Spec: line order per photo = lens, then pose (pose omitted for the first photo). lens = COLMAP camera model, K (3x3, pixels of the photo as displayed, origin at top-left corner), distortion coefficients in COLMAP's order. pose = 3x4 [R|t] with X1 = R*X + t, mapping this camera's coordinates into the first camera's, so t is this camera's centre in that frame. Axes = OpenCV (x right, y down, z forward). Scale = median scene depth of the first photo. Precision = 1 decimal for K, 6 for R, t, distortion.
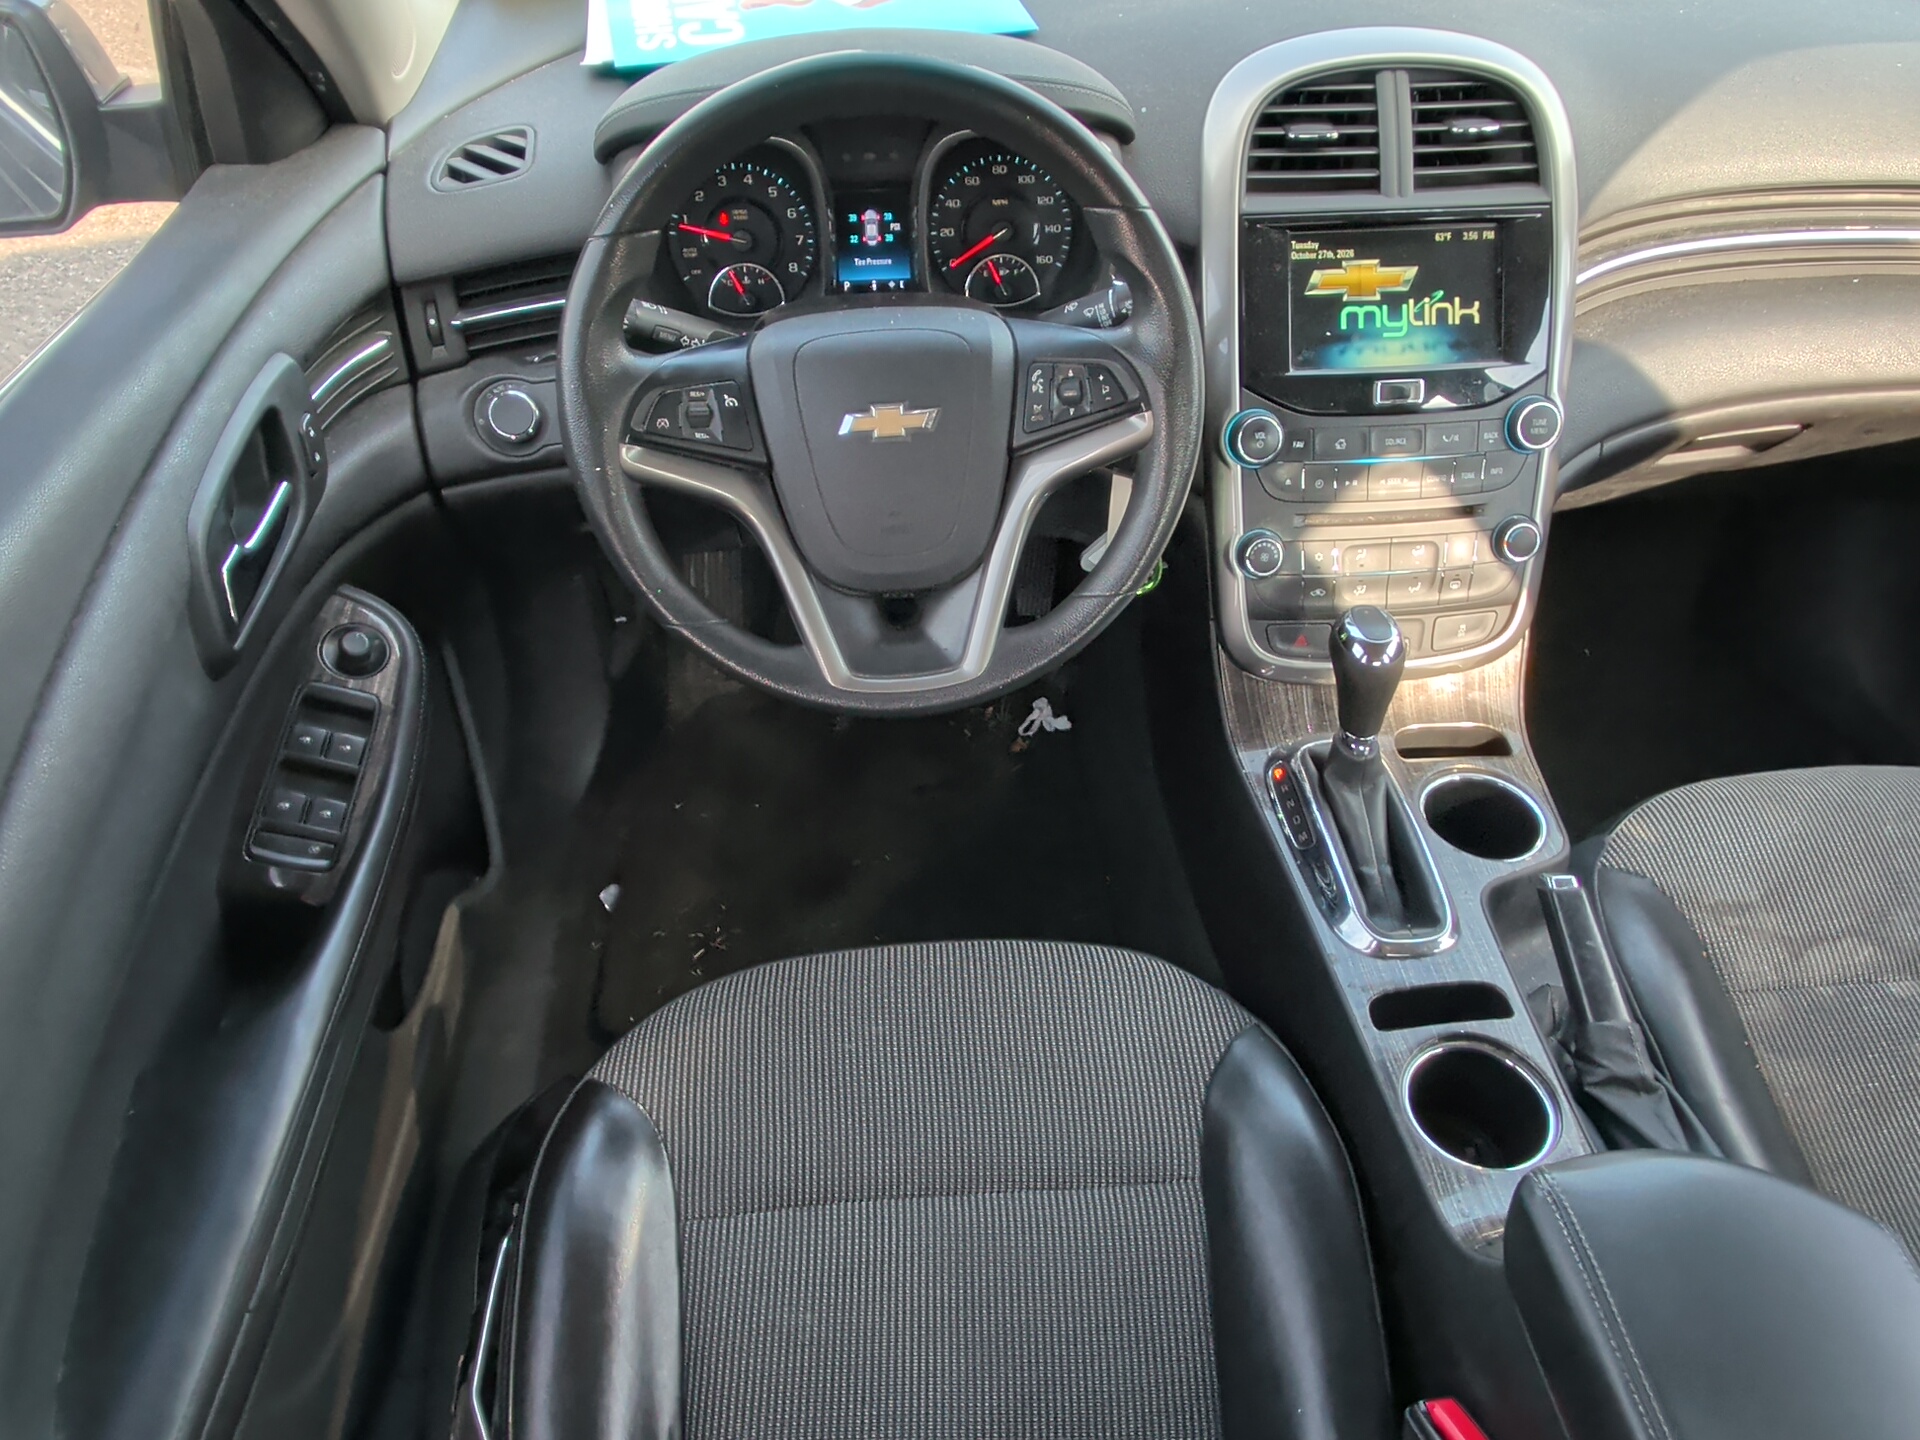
lens RADIAL K [[1335.4, 0, 964.6], [0, 1335.4, 756.6], [0, 0, 1]] dist [-0.002483, 0.002275]
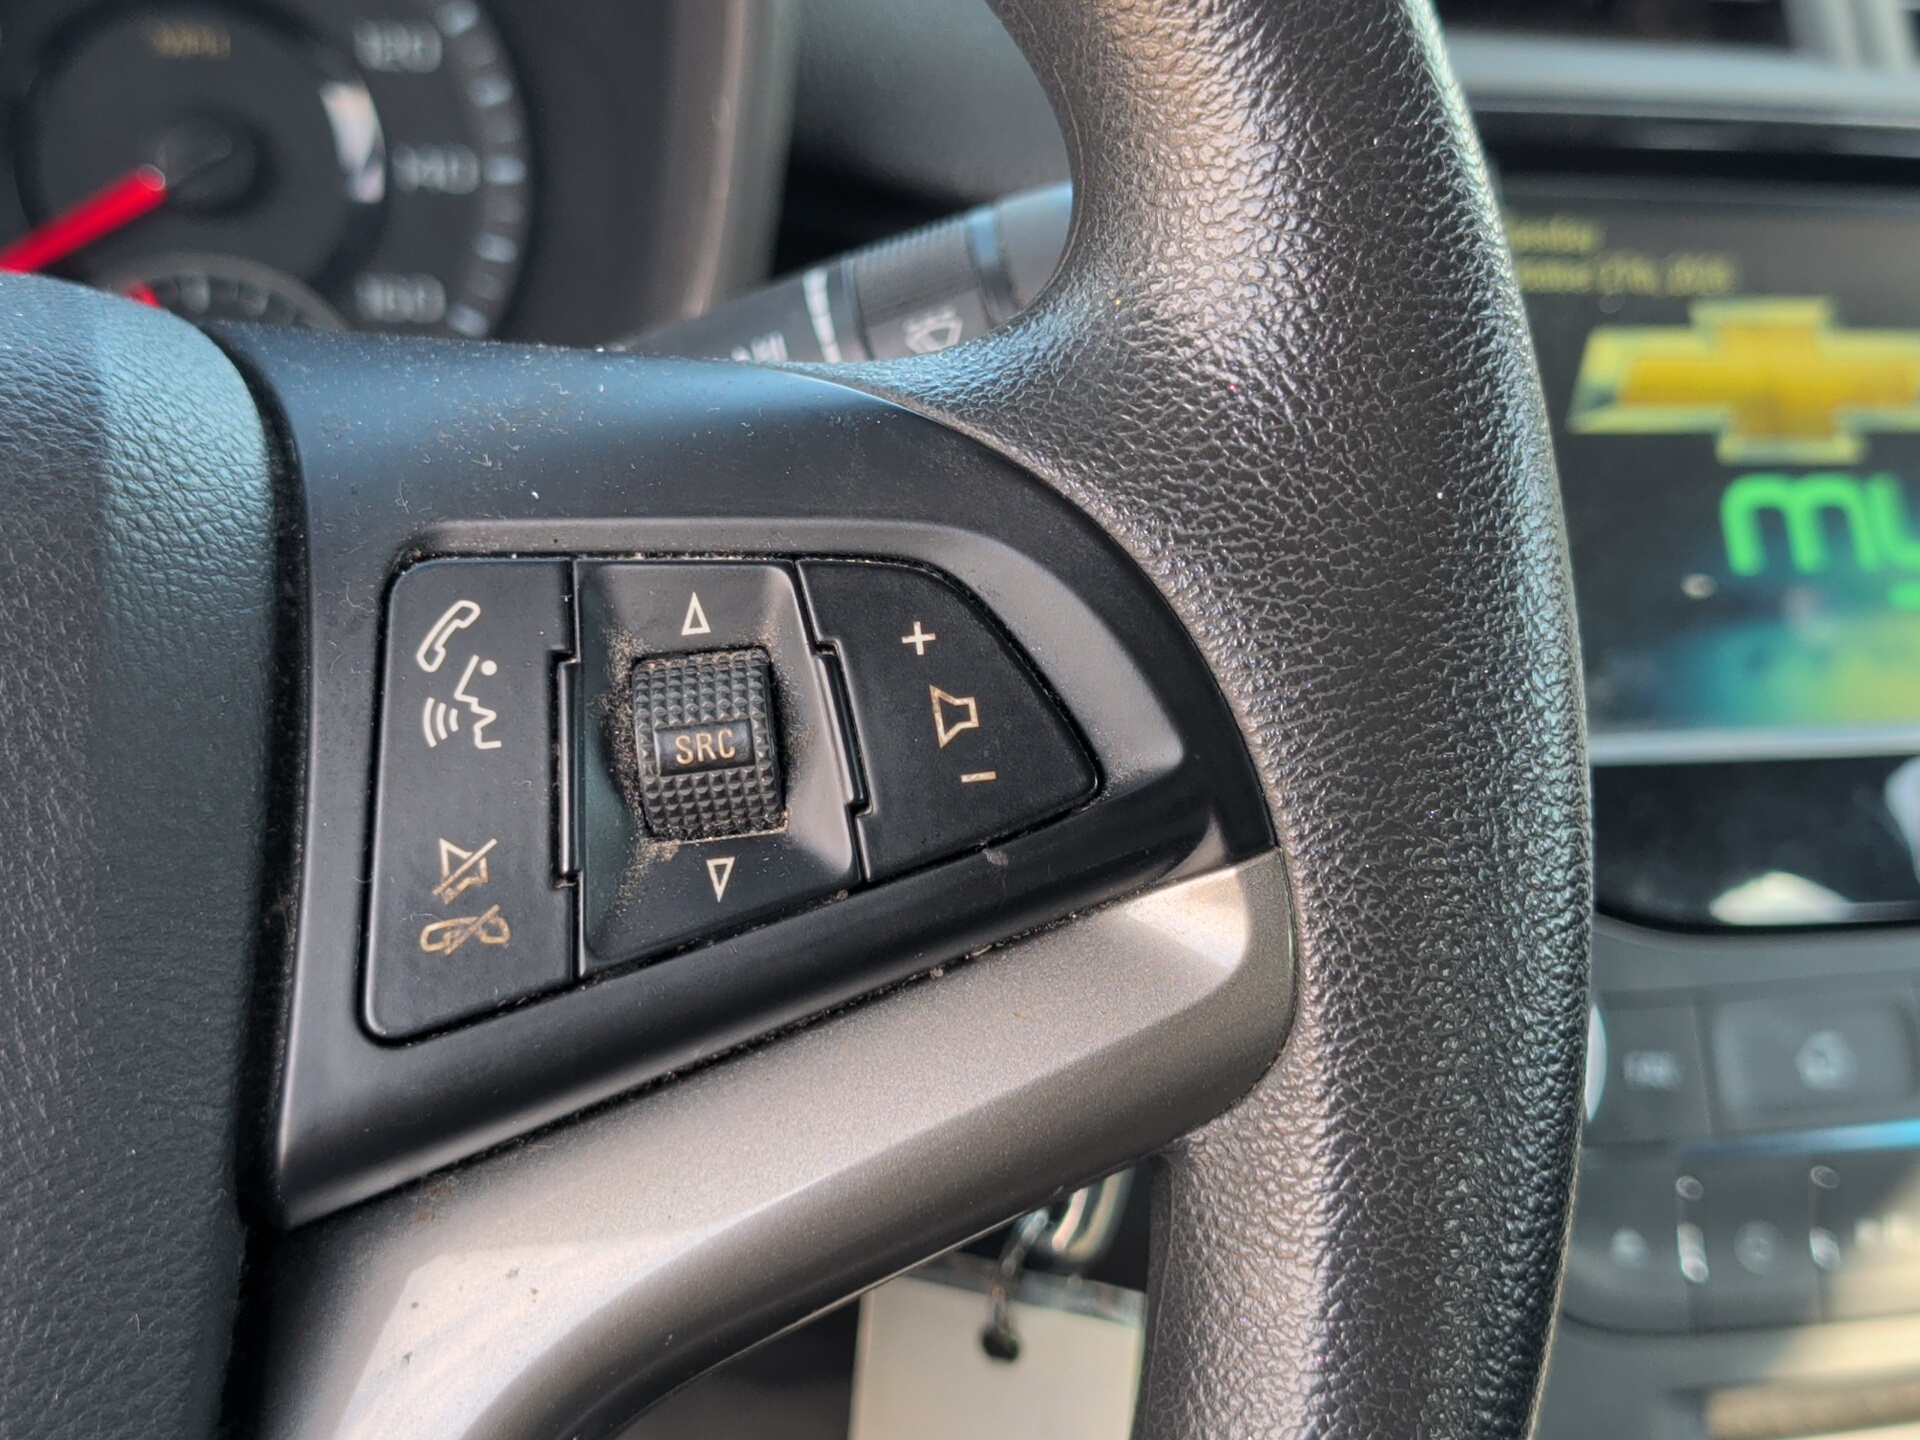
lens RADIAL K [[2693.2, 0, 960.0], [0, 2693.2, 720.0], [0, 0, 1]] dist [0.006549, -0.009005]
pose [[0.957138, 0.005255, 0.289586, 0.019084], [0.099783, 0.932643, -0.346728, -0.144444], [-0.271903, 0.360762, 0.892143, 0.614720]]
